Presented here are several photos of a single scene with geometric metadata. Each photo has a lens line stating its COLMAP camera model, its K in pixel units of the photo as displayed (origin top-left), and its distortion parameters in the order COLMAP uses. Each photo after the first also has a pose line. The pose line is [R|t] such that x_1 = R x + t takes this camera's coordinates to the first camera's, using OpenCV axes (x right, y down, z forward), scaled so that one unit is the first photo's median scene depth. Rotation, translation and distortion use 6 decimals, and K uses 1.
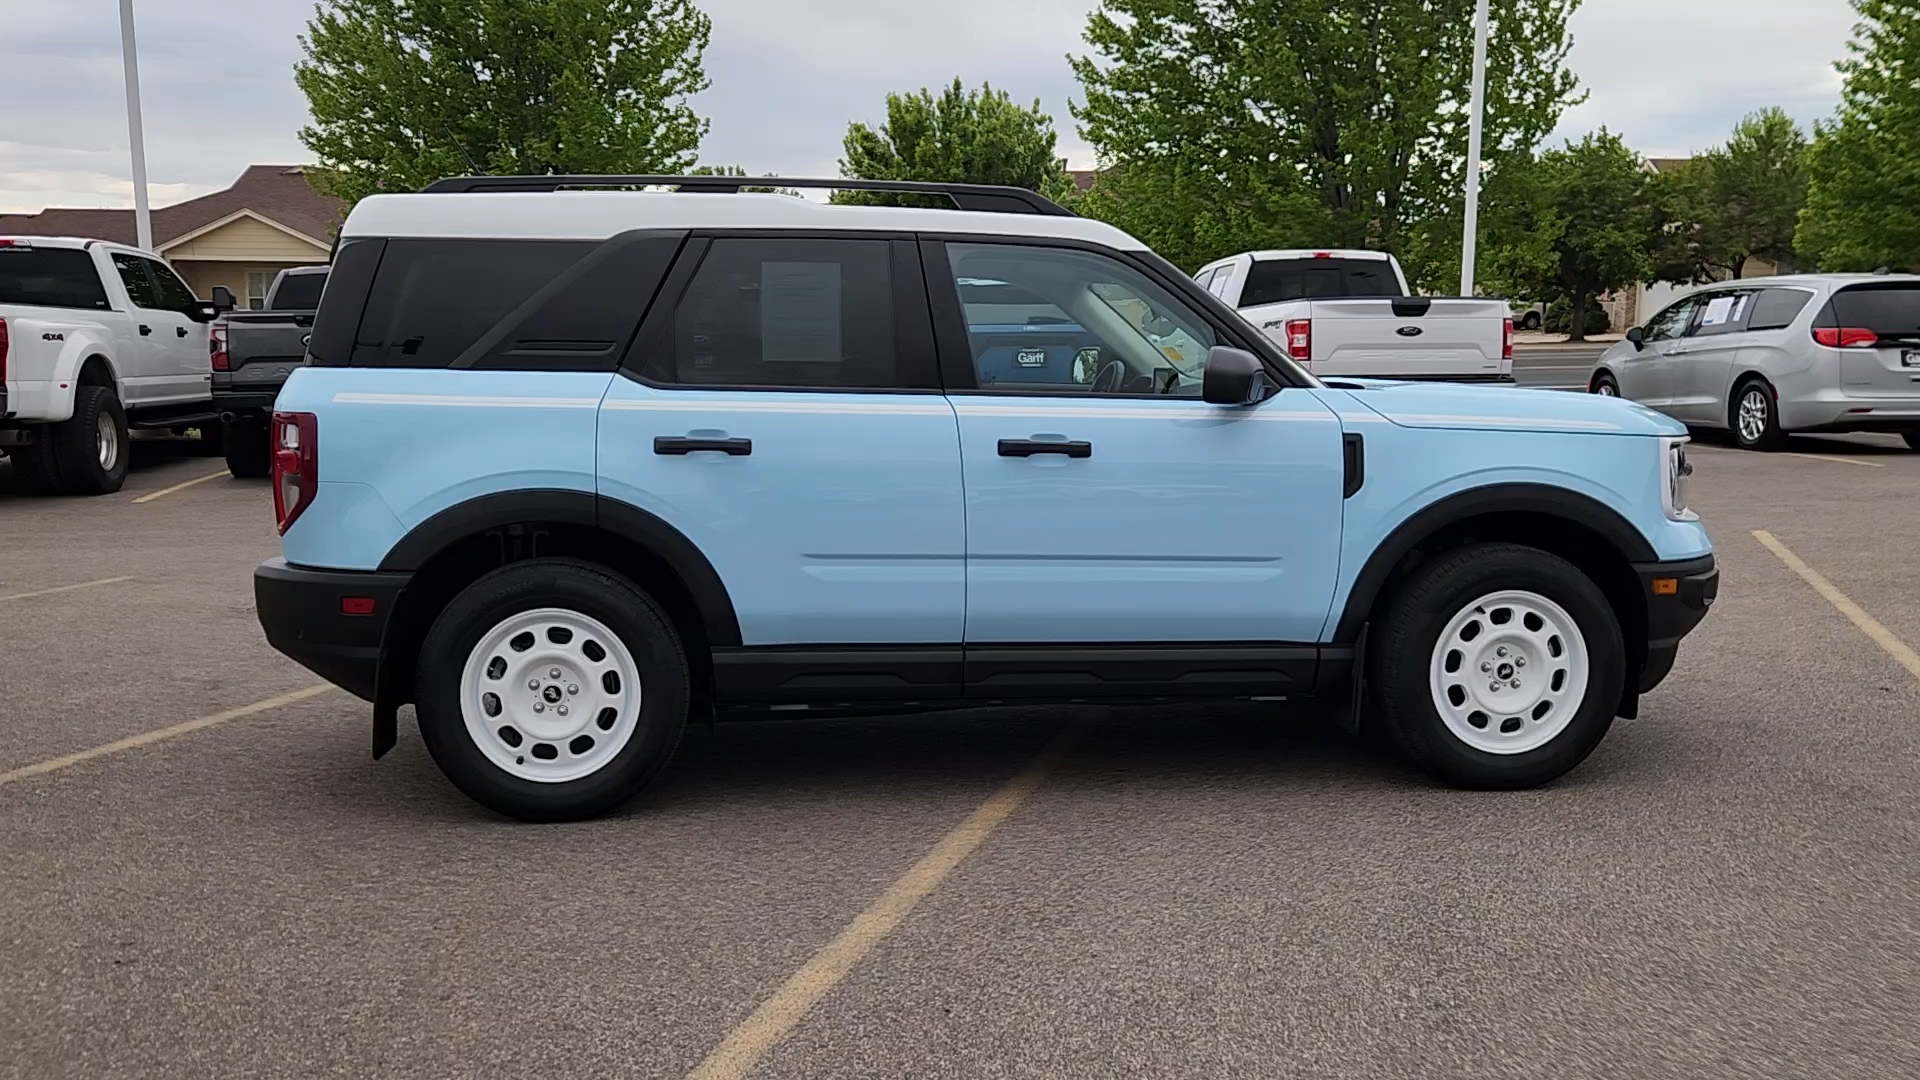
lens RADIAL K [[1733.9, 0, 948.7], [0, 1733.9, 557.0], [0, 0, 1]] dist [0.038216, -0.028302]
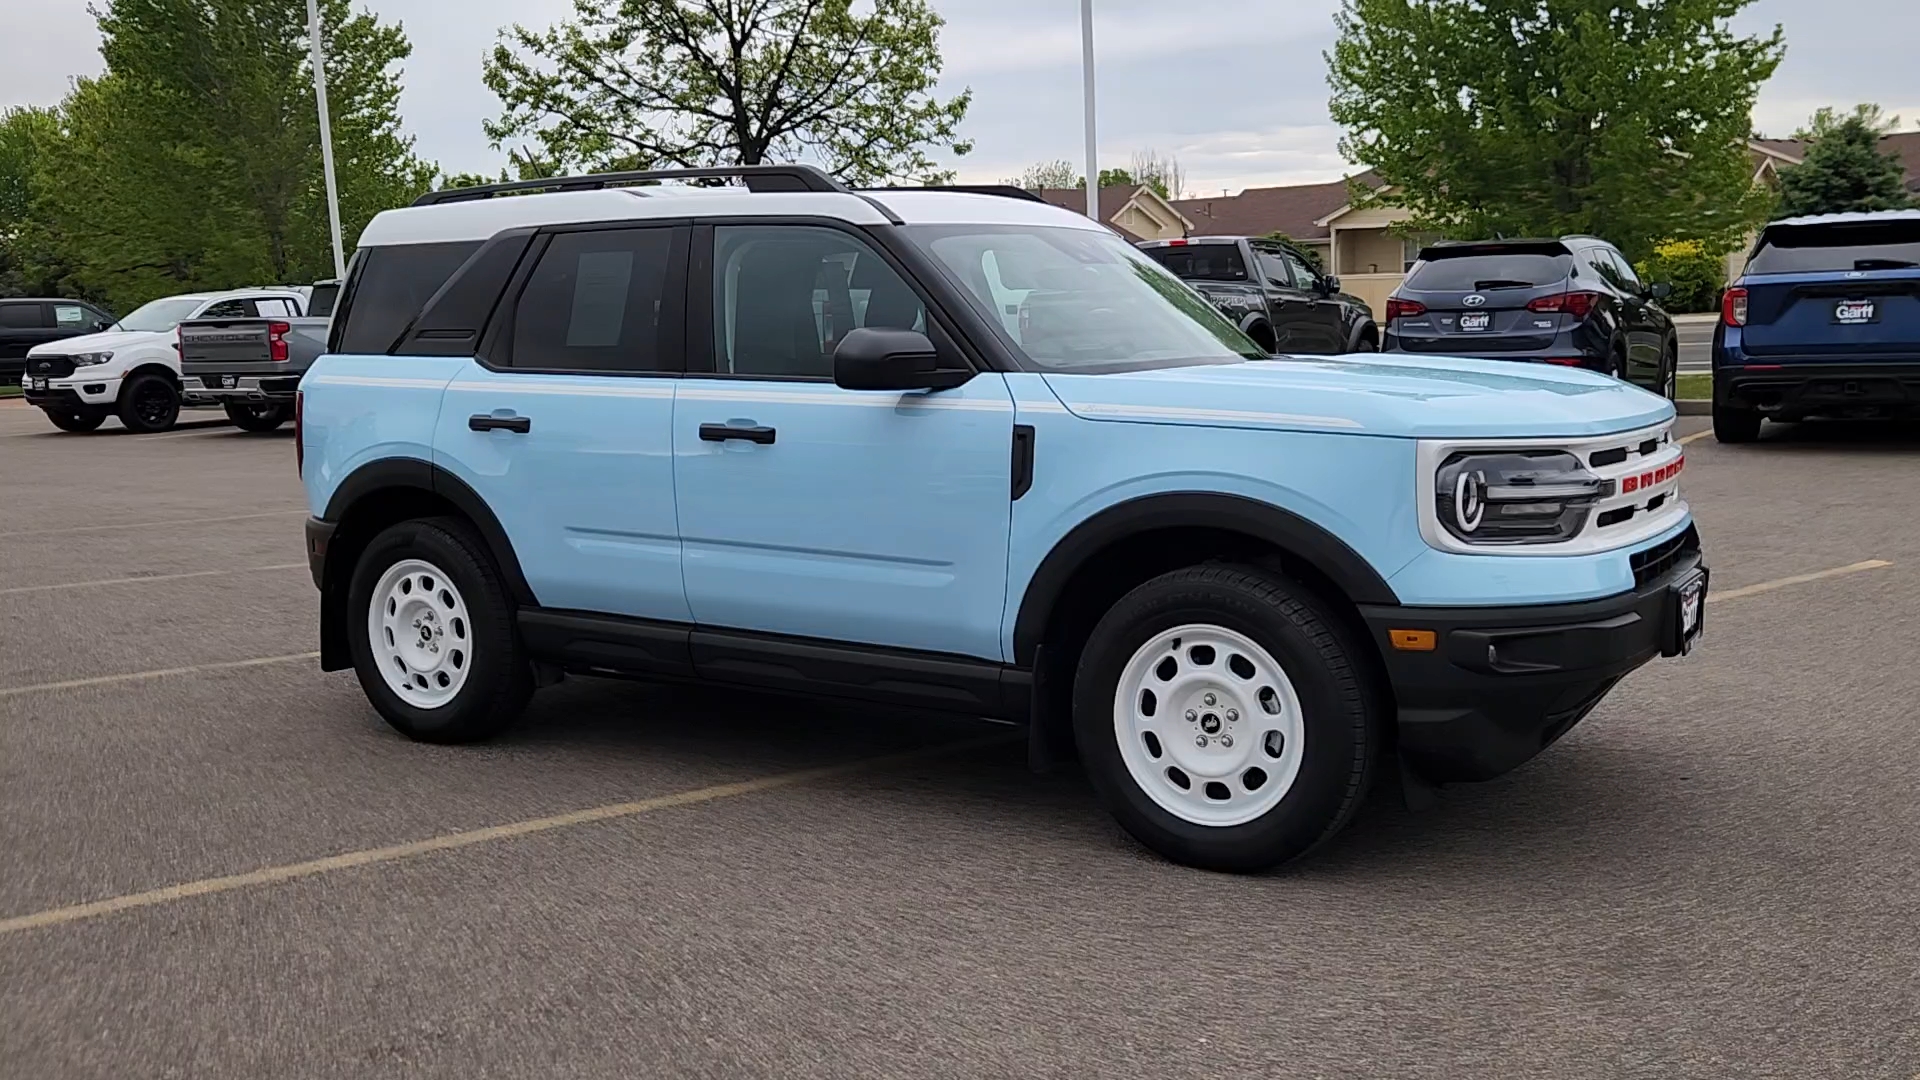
lens RADIAL K [[1733.9, 0, 947.2], [0, 1733.9, 550.9], [0, 0, 1]] dist [0.038216, -0.028302]
pose [[0.769714, 0.068365, -0.634718, 0.756383], [-0.055111, 0.997653, 0.040623, -0.041733], [0.636006, 0.003712, 0.771675, 0.309616]]
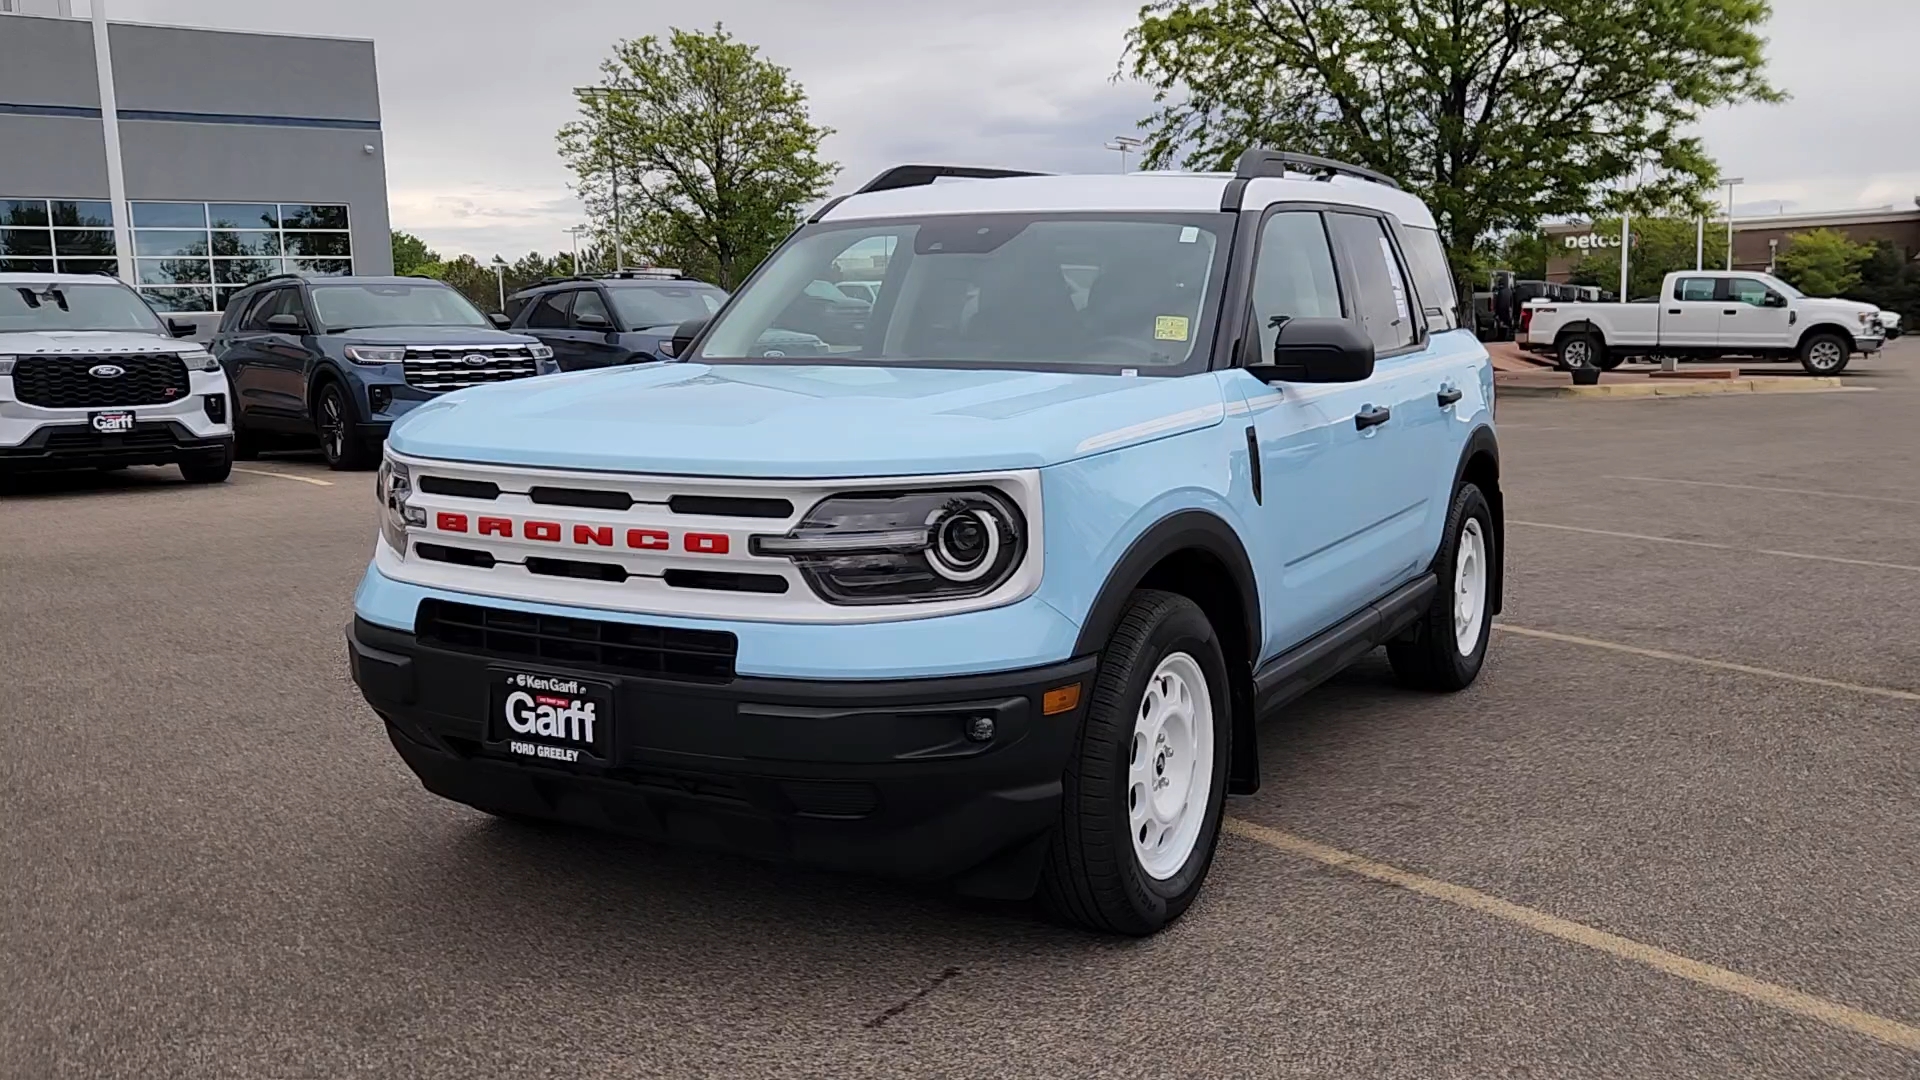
lens RADIAL K [[1733.9, 0, 941.8], [0, 1733.9, 550.3], [0, 0, 1]] dist [0.038216, -0.028302]
pose [[-0.596885, 0.114882, -0.794059, 0.928692], [-0.094695, 0.972691, 0.211907, -0.217031], [0.796719, 0.201677, -0.569706, 1.724012]]
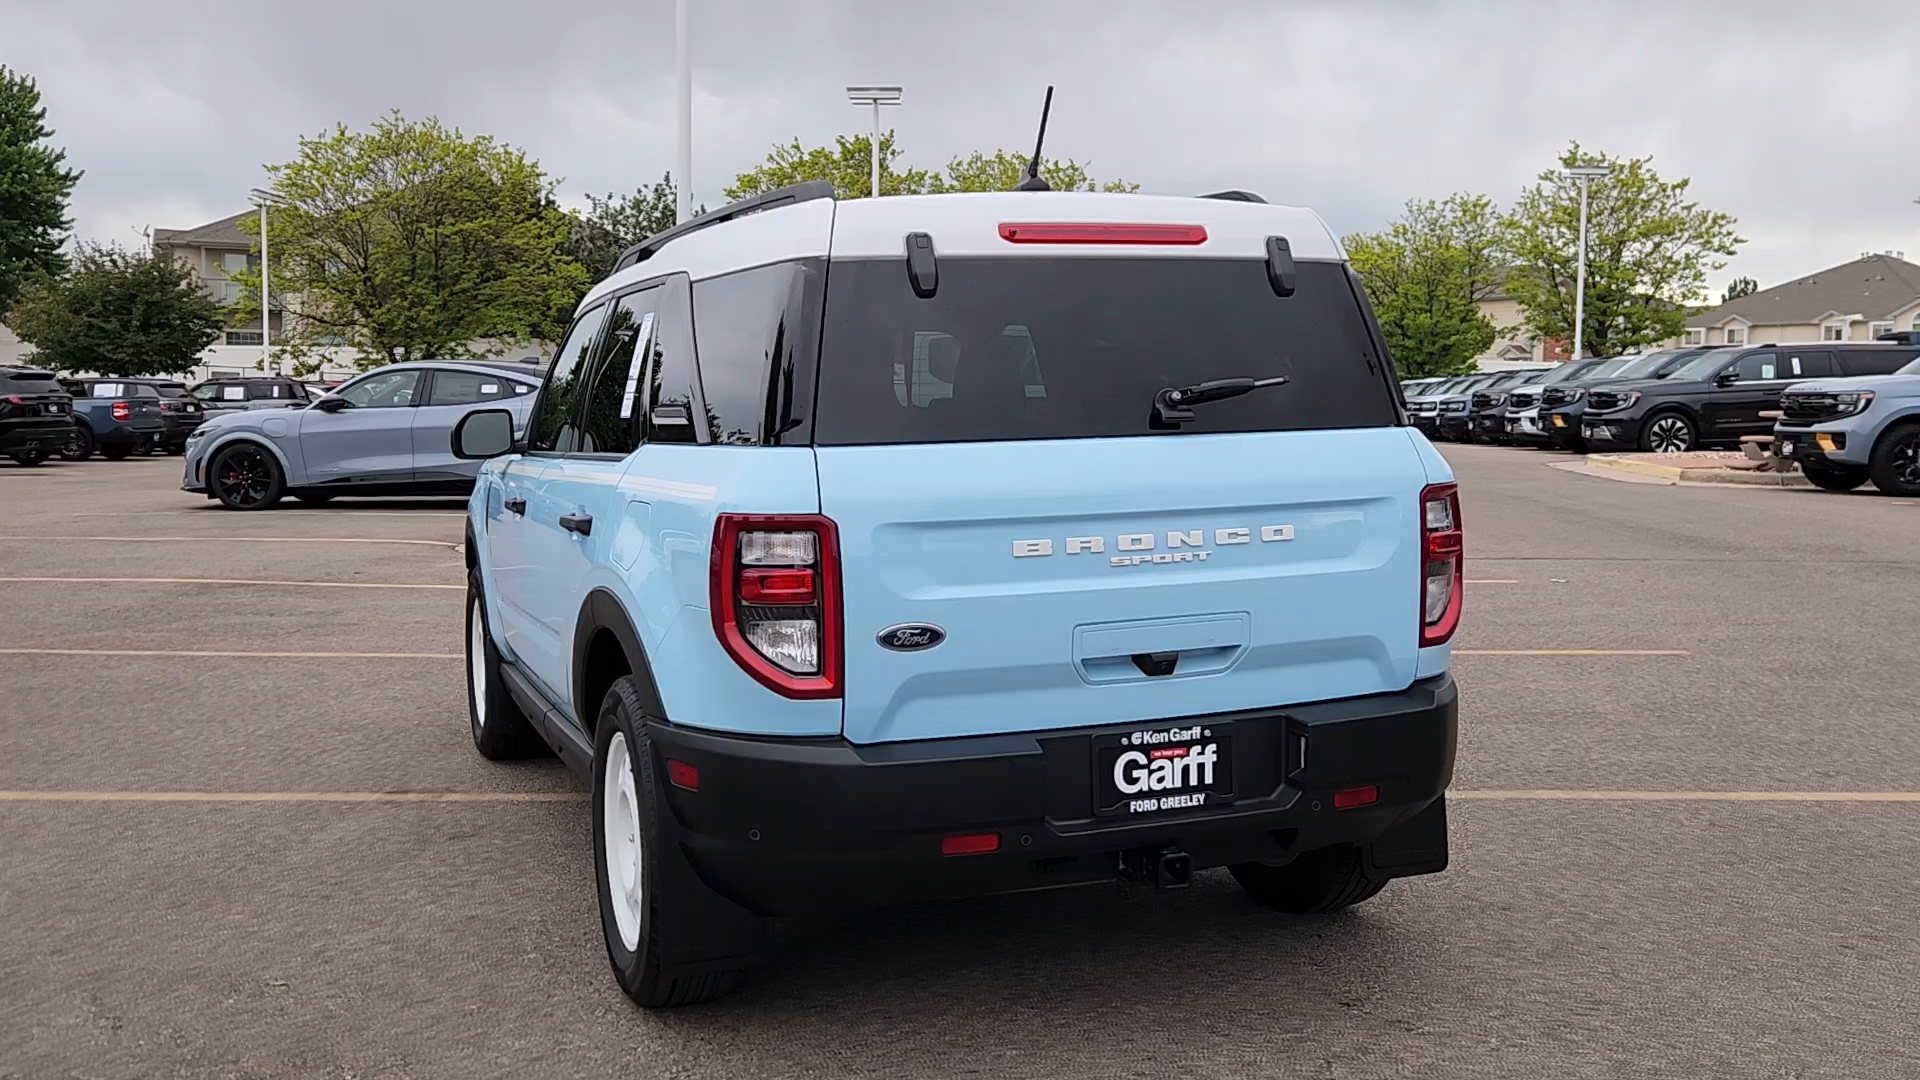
lens RADIAL K [[1733.9, 0, 947.9], [0, 1733.9, 539.0], [0, 0, 1]] dist [0.038216, -0.028302]
pose [[-0.248565, -0.081430, 0.965186, -1.043755], [0.134881, 0.983842, 0.117740, -0.173568], [-0.959178, 0.159452, -0.233565, 1.349805]]
